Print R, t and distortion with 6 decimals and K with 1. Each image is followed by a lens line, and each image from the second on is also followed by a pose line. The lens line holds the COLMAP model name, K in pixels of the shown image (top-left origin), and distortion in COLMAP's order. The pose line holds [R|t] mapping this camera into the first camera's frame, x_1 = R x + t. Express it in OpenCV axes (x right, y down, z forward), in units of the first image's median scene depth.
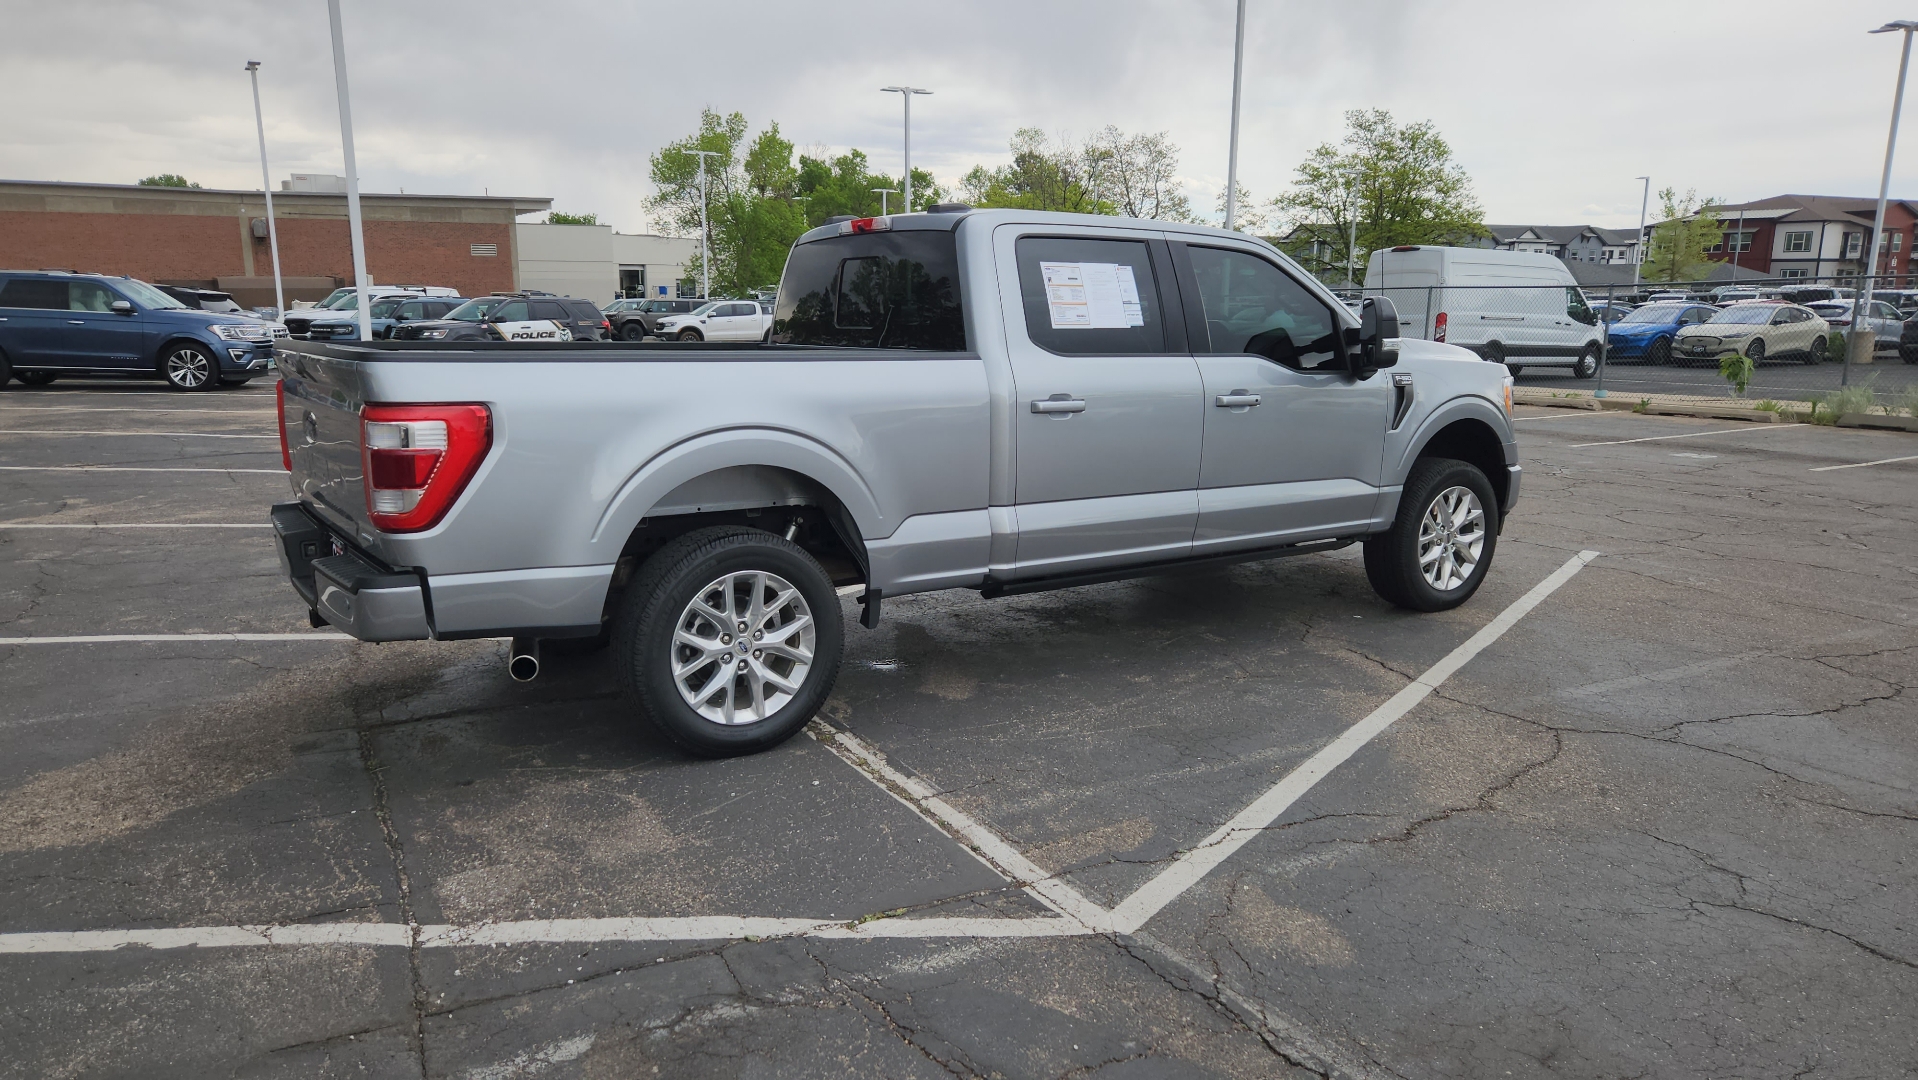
lens RADIAL K [[1272.1, 0, 949.9], [0, 1272.1, 548.7], [0, 0, 1]] dist [0.074948, -0.063655]
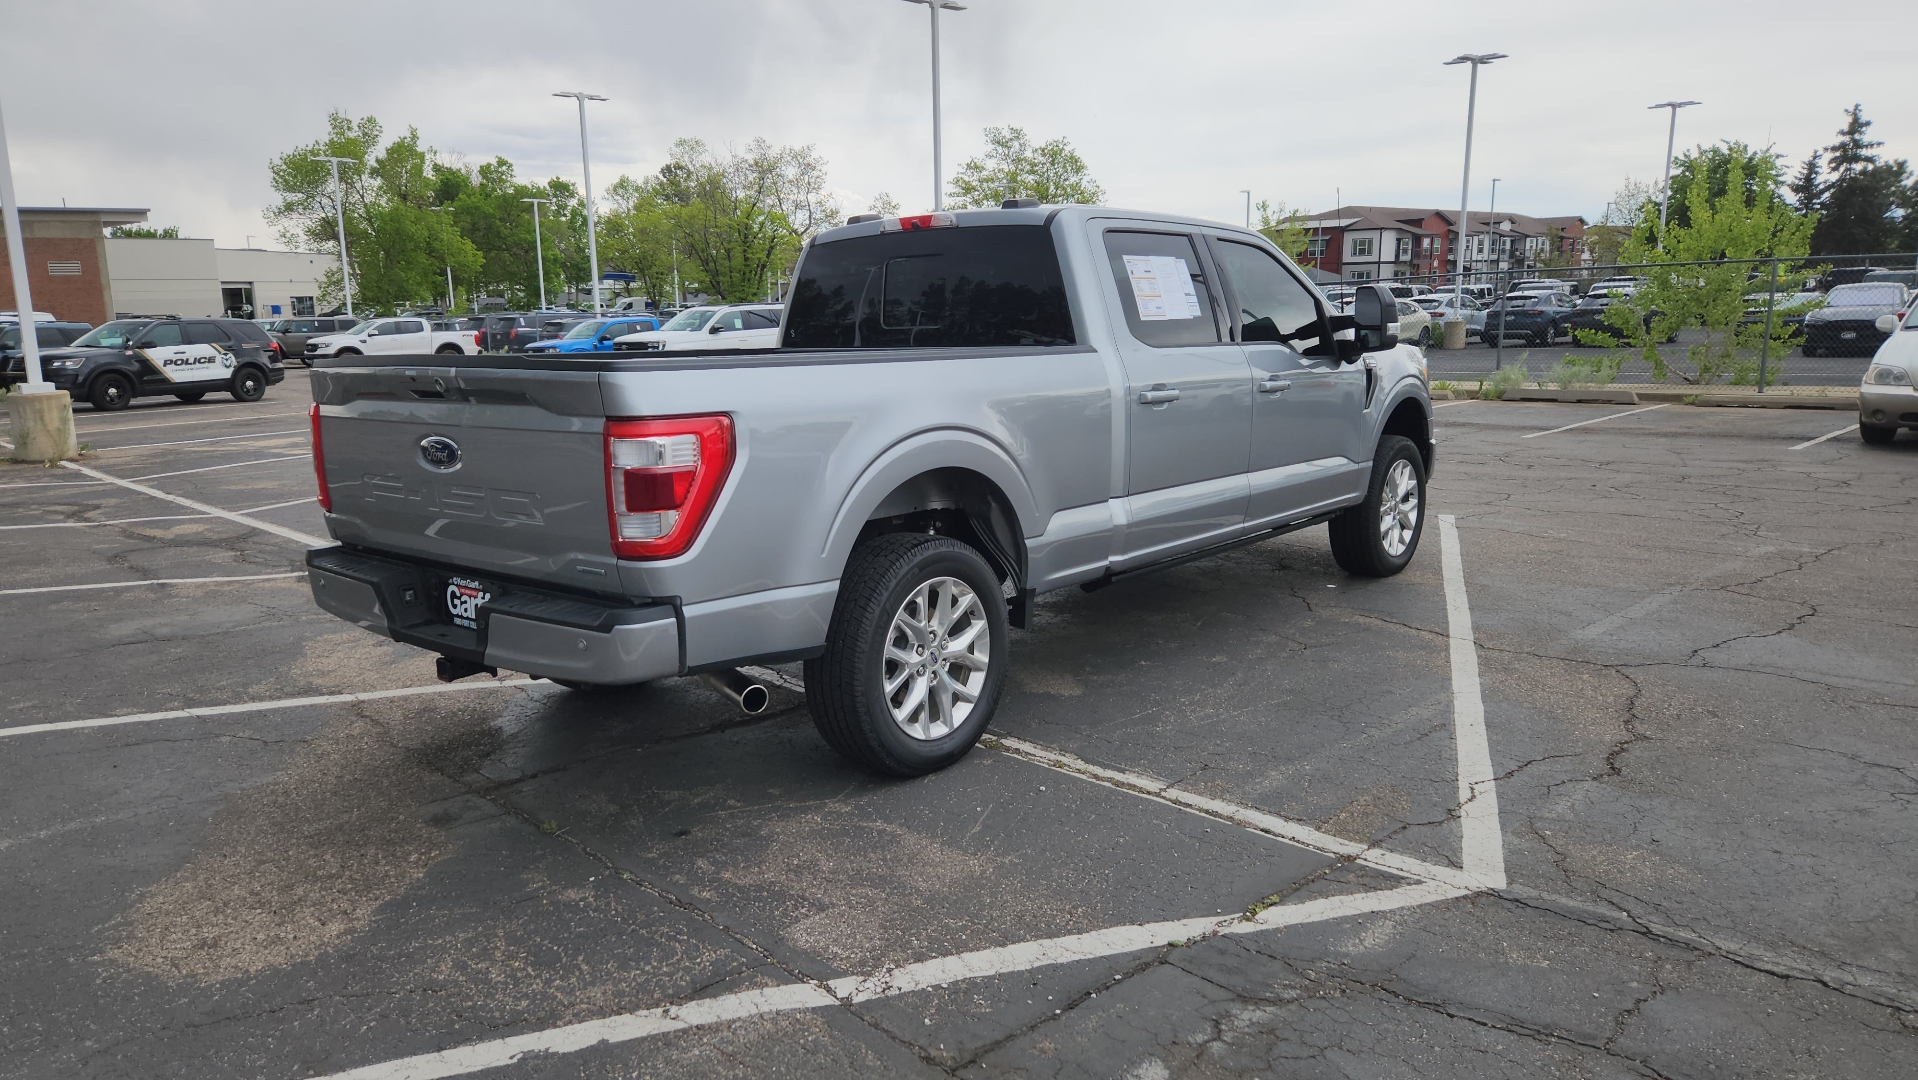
lens RADIAL K [[1273.3, 0, 937.8], [0, 1273.3, 531.4], [0, 0, 1]] dist [0.074593, -0.059374]
pose [[0.965262, -0.068520, 0.252139, -0.307674], [0.073890, 0.997196, -0.011882, -0.004442], [-0.250618, 0.030100, 0.967618, 0.054744]]
